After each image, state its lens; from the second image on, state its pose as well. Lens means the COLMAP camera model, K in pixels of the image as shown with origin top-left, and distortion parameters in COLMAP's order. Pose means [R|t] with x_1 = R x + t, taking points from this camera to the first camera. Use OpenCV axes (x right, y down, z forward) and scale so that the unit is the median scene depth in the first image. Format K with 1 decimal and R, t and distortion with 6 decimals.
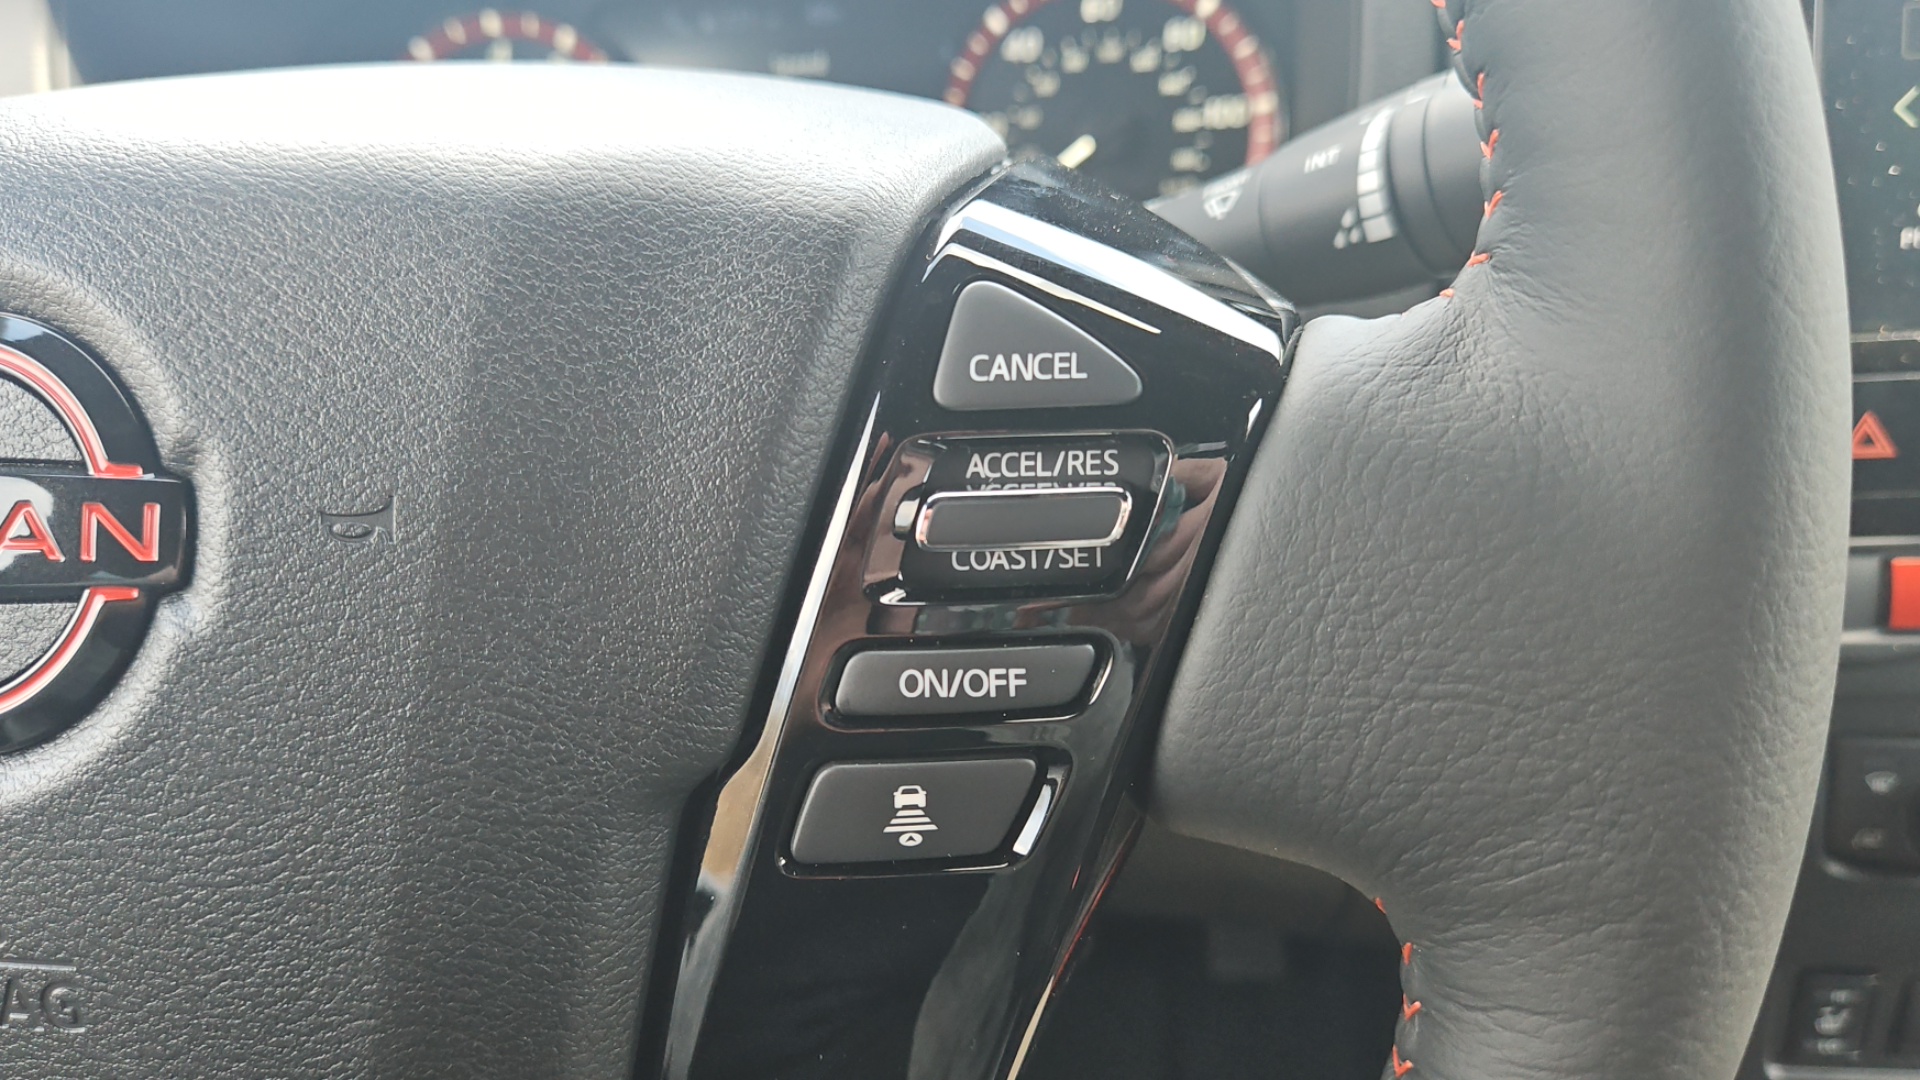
lens RADIAL K [[1475.4, 0, 960.0], [0, 1475.4, 540.0], [0, 0, 1]] dist [0.053416, -0.069841]
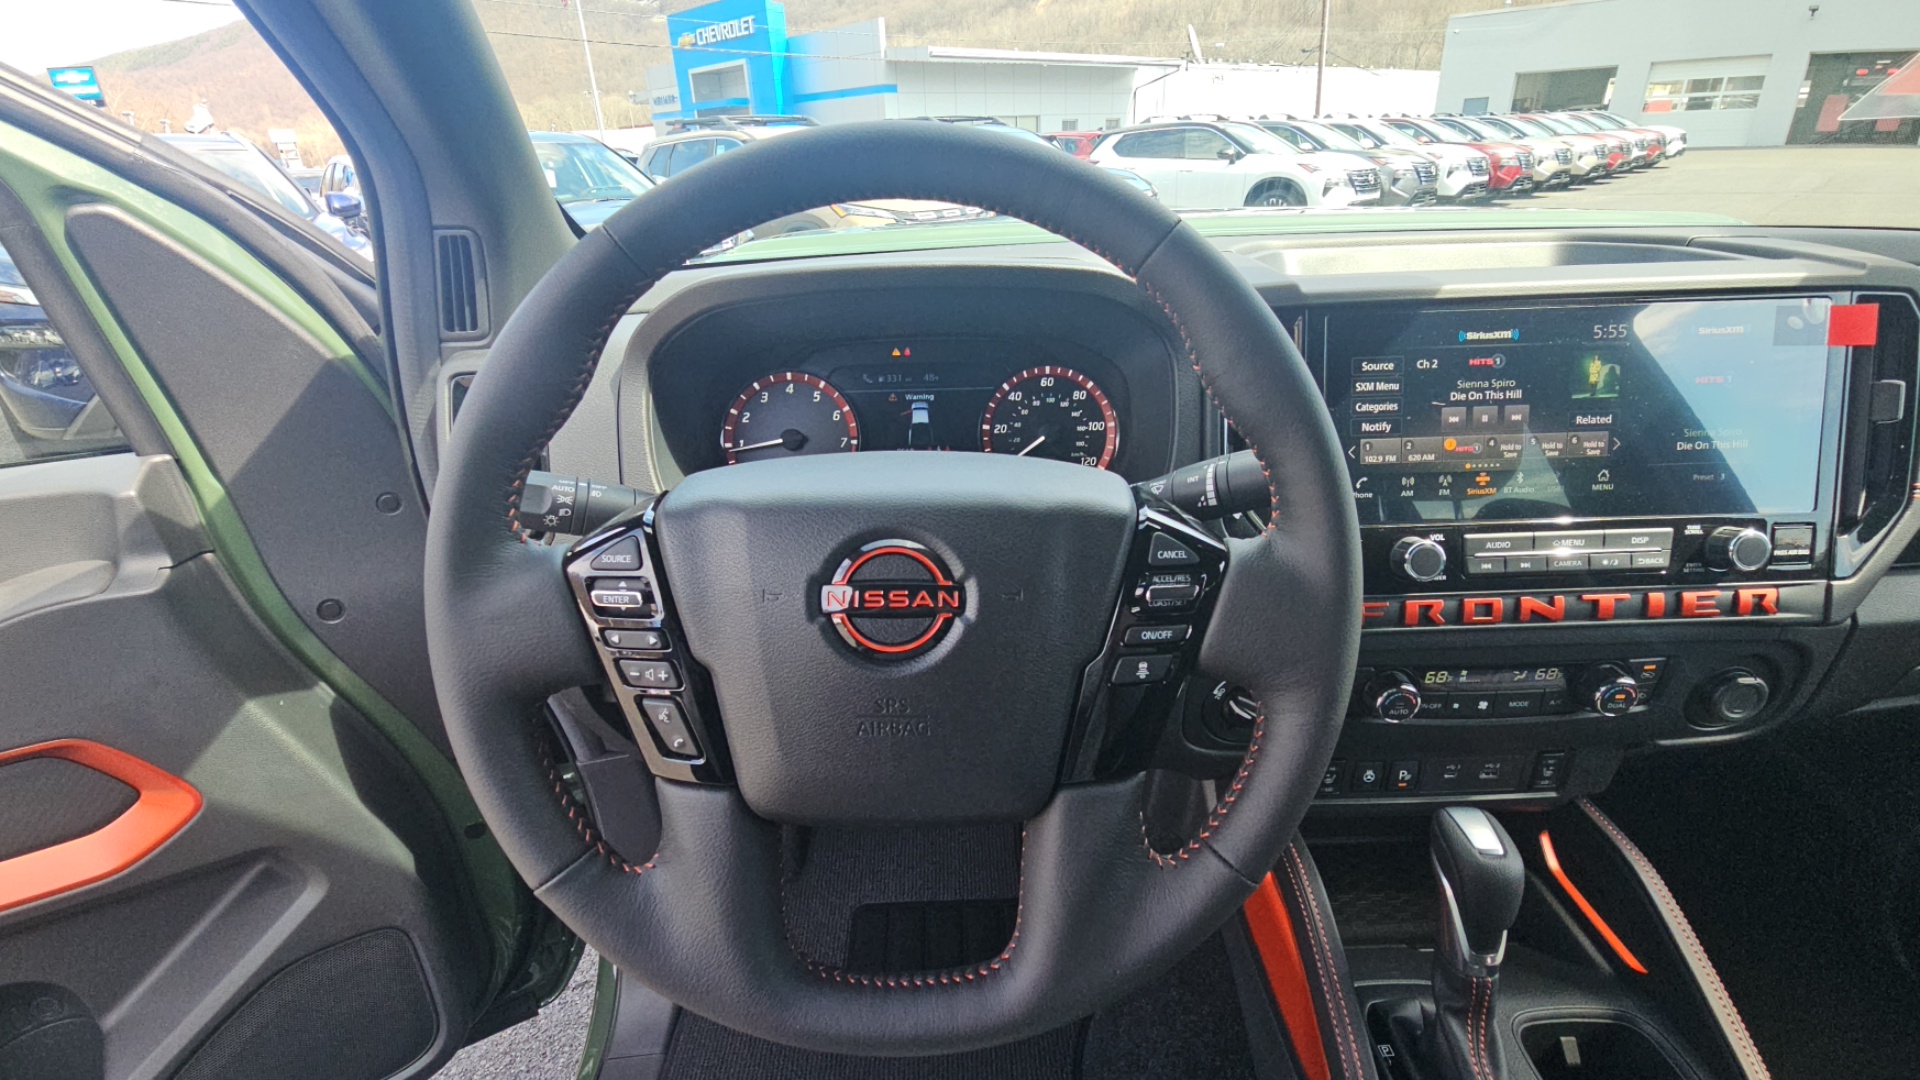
lens RADIAL K [[857.7, 0, 957.2], [0, 857.7, 535.4], [0, 0, 1]] dist [0.011034, -0.007501]
pose [[0.985756, 0.004825, 0.168114, -0.858018], [0.006604, 0.997707, -0.067361, -0.017333], [-0.168054, 0.067512, 0.983463, -1.097832]]
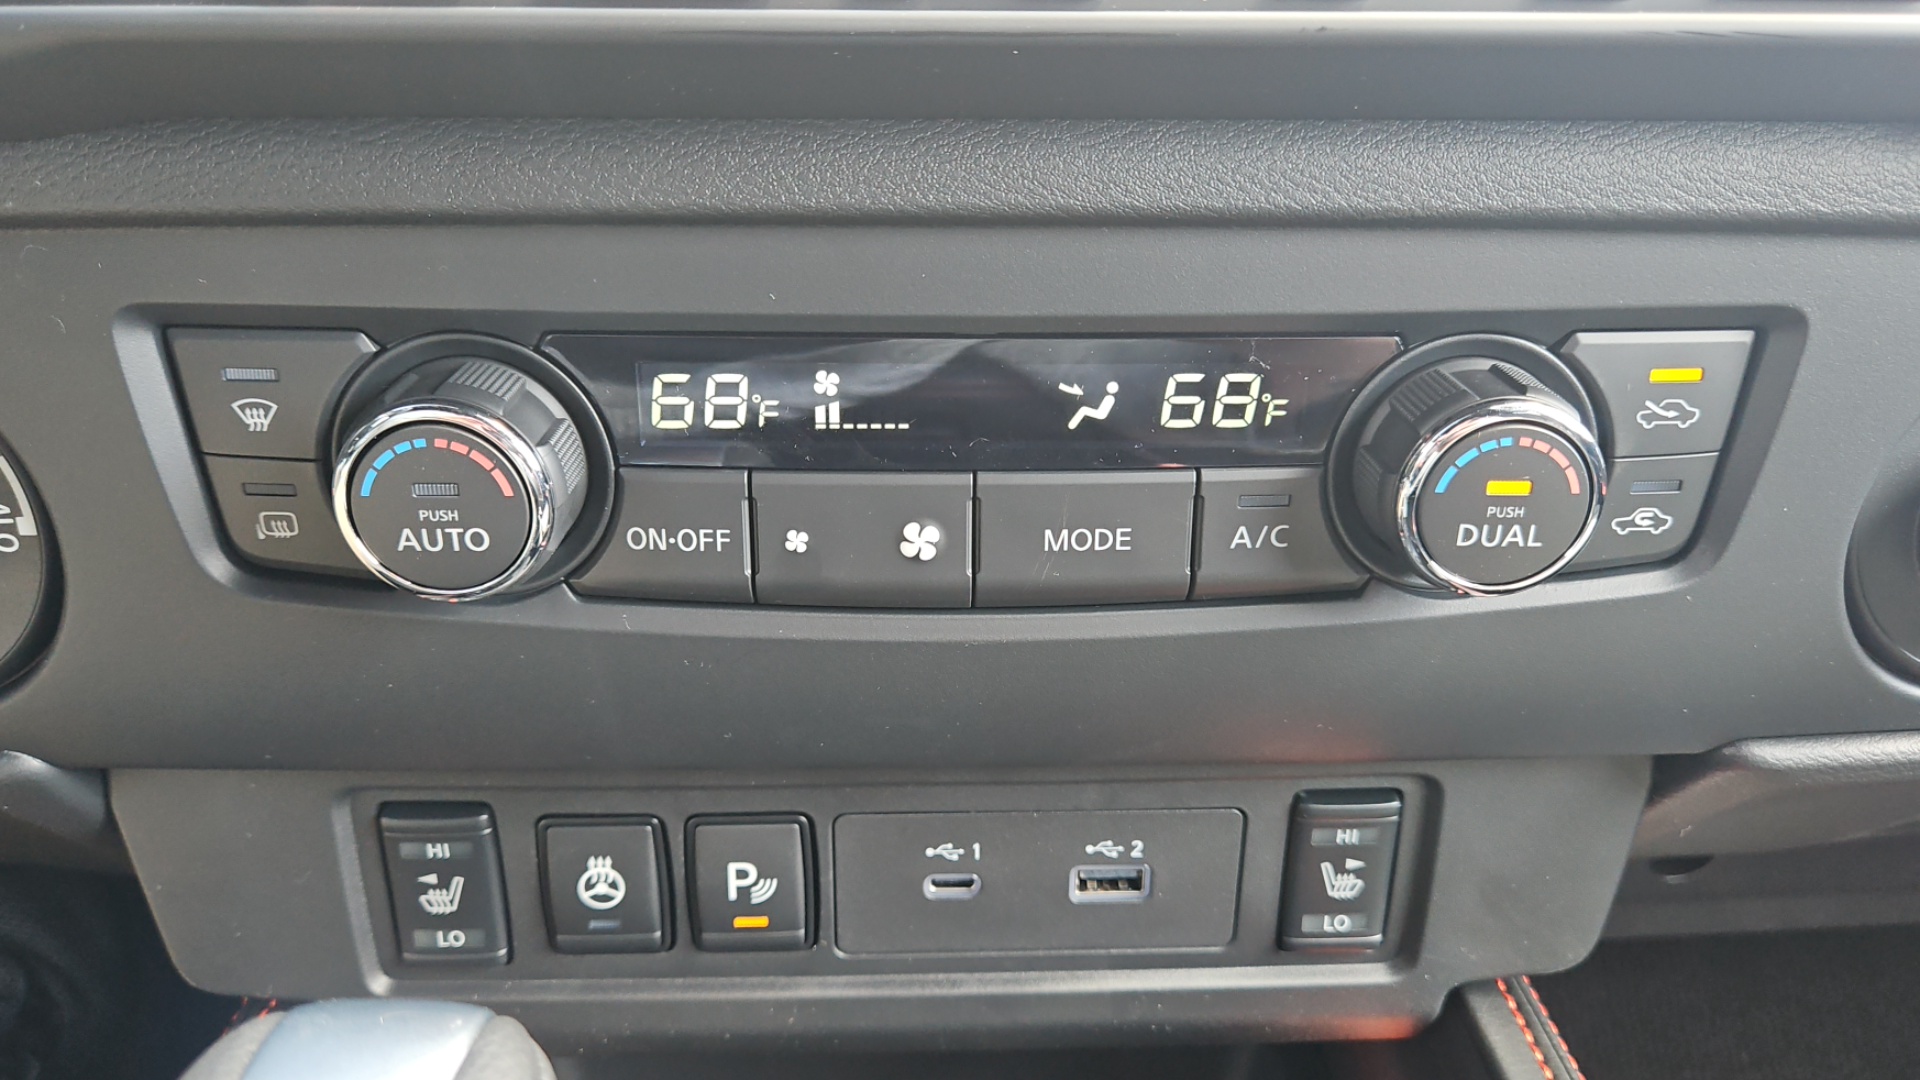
lens RADIAL K [[1425.8, 0, 966.2], [0, 1425.8, 539.9], [0, 0, 1]] dist [0.052928, -0.057100]
pose [[0.979037, 0.033356, 0.200933, 1.807734], [-0.017071, 0.996466, -0.082239, 0.592609], [-0.202966, 0.077085, 0.976147, 0.937957]]
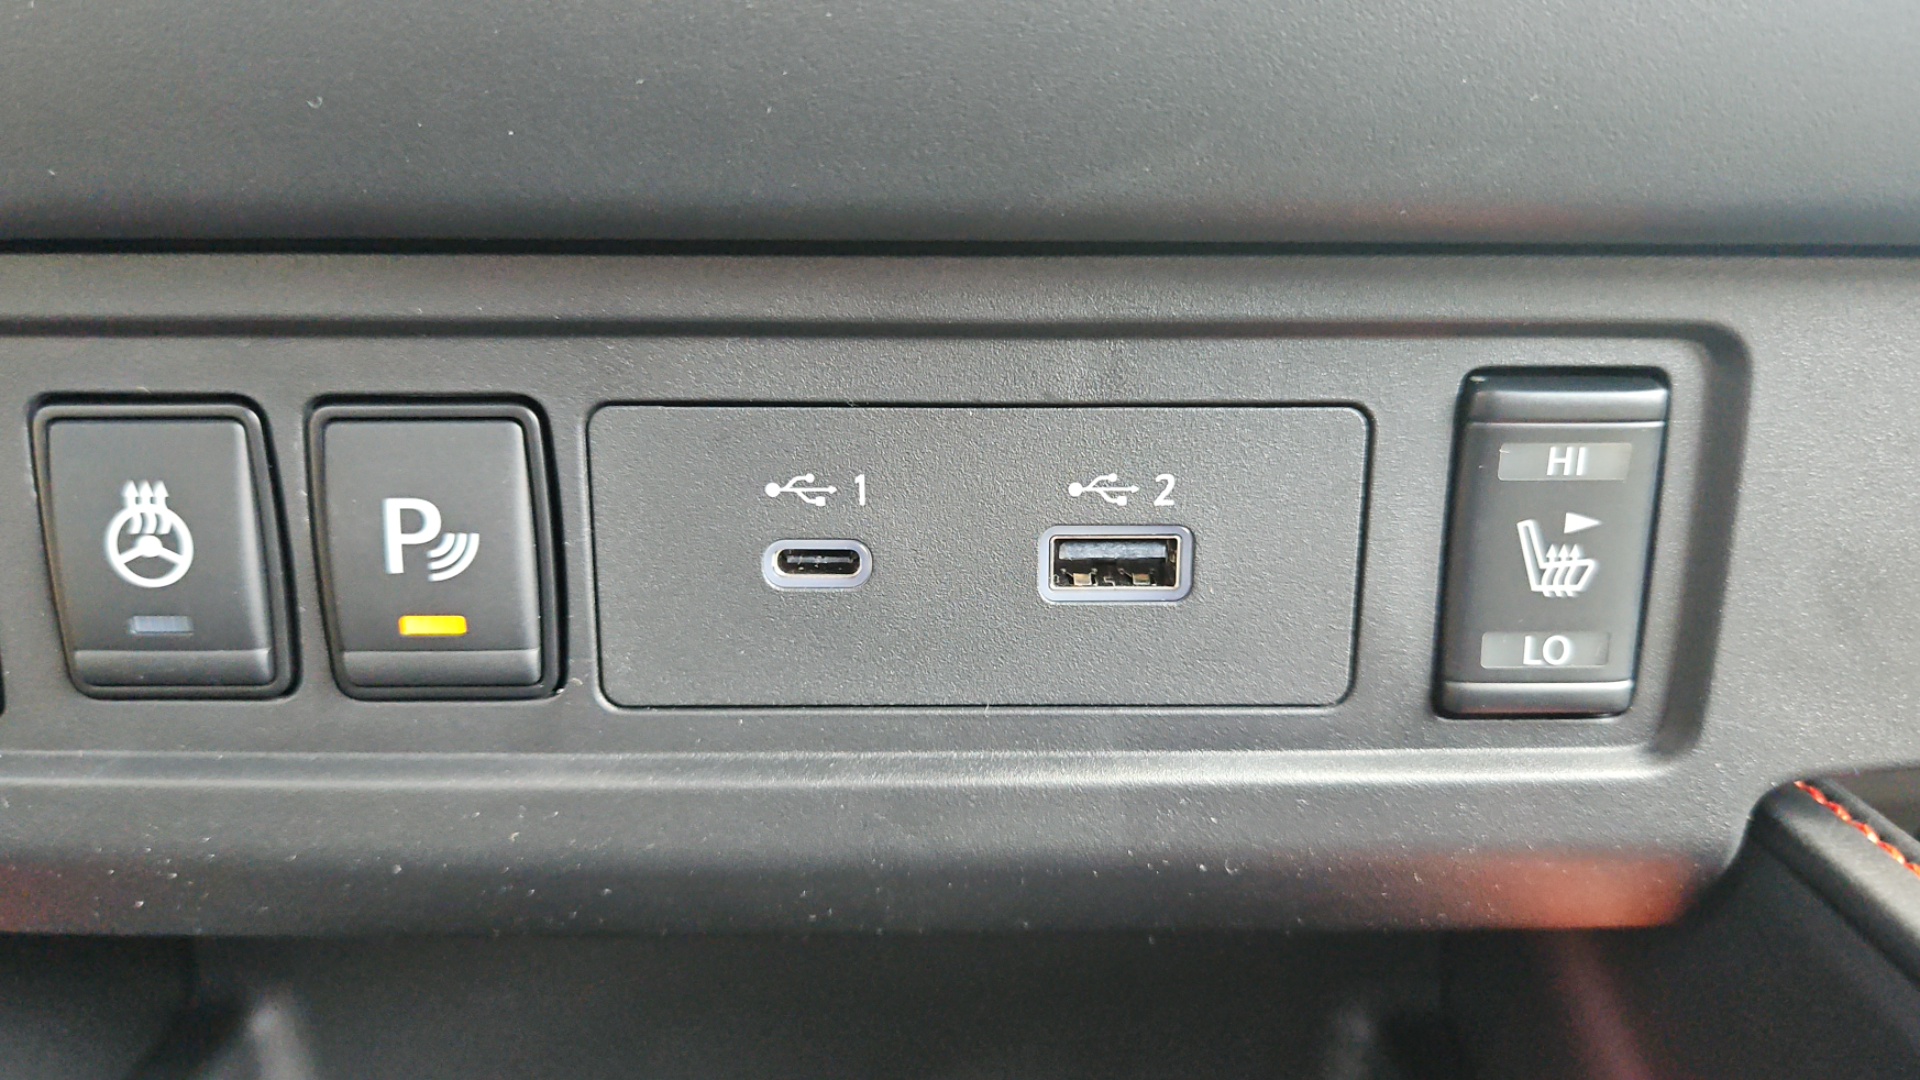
lens RADIAL K [[1427.3, 0, 935.6], [0, 1427.3, 541.5], [0, 0, 1]] dist [0.053322, -0.139616]
pose [[0.984728, 0.058610, 0.163936, 2.066162], [-0.020708, 0.974376, -0.223969, 1.039024], [-0.172863, 0.217154, 0.960709, 1.732378]]
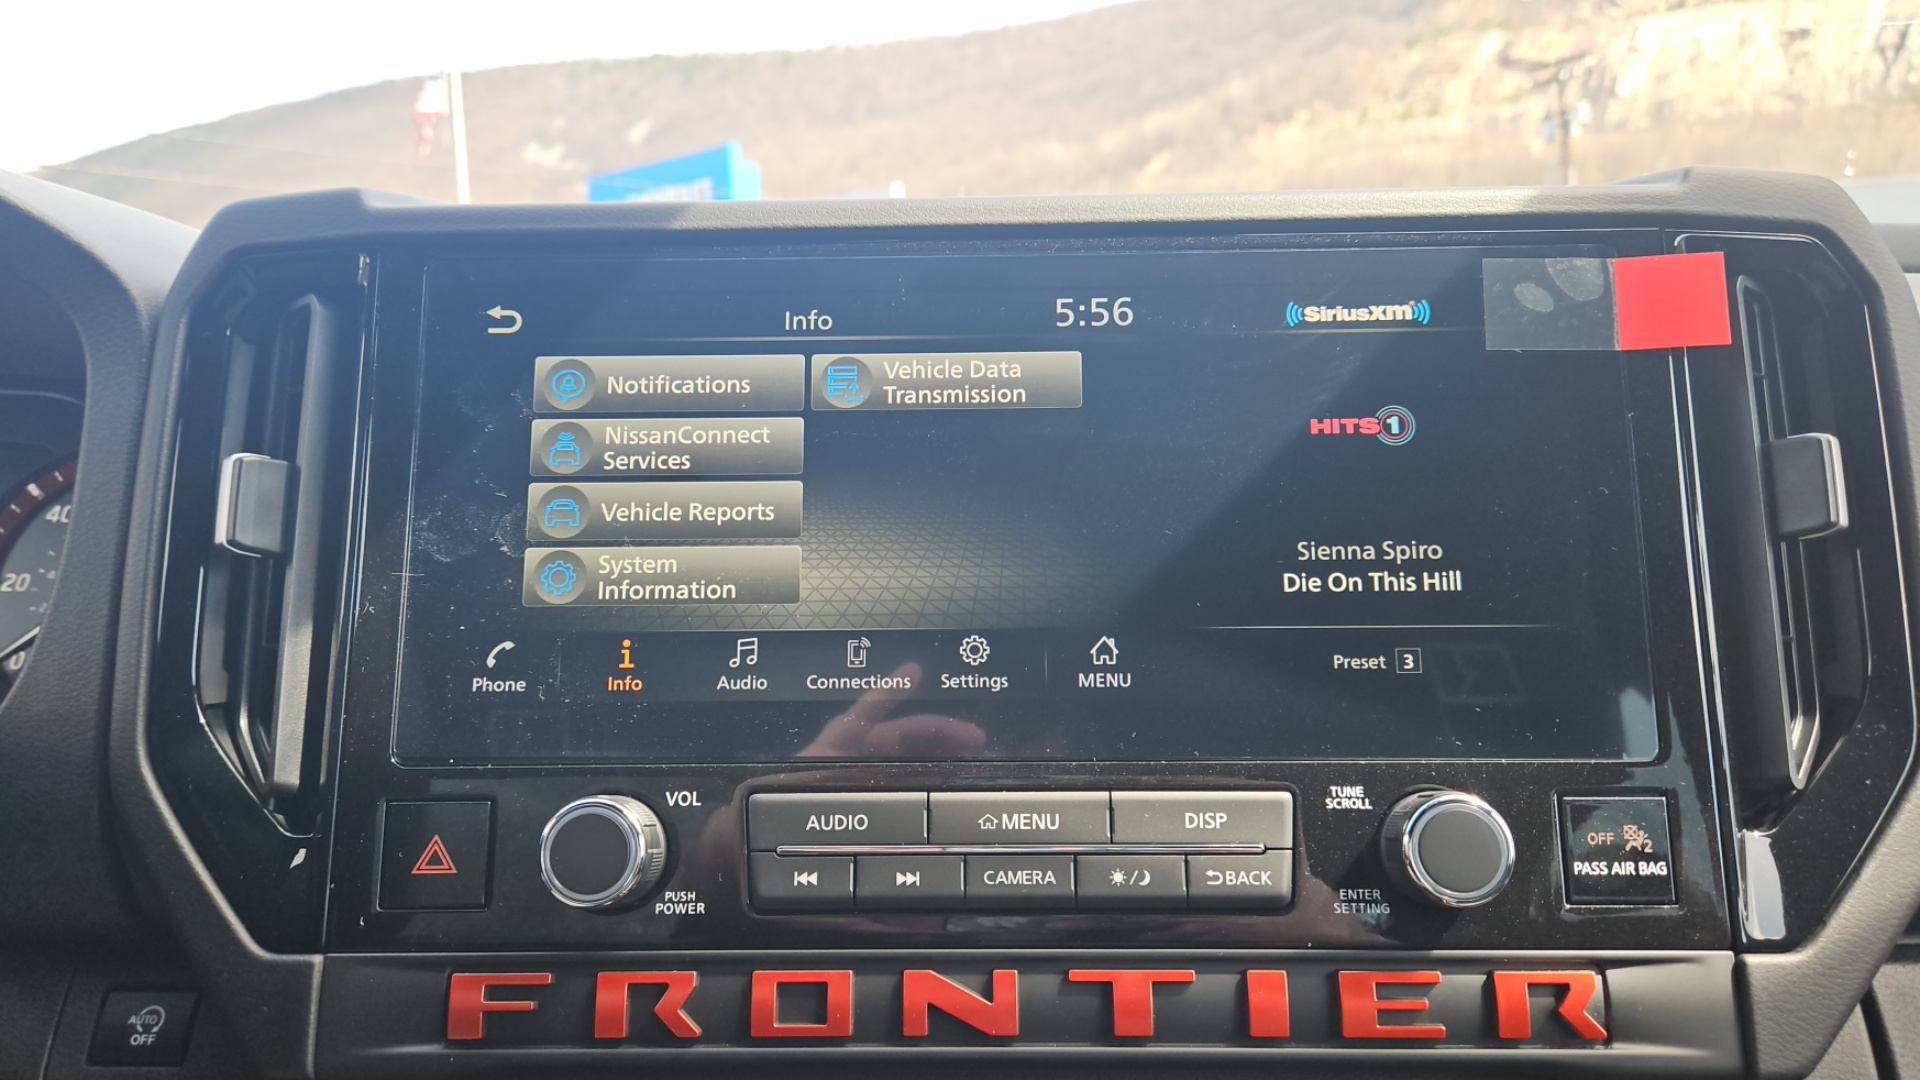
lens RADIAL K [[1425.8, 0, 966.2], [0, 1425.8, 539.9], [0, 0, 1]] dist [0.052928, -0.057100]
pose [[0.989184, 0.078912, 0.123647, 1.715547], [-0.027844, 0.928648, -0.369916, 0.204371], [-0.144015, 0.362472, 0.920801, -0.291462]]
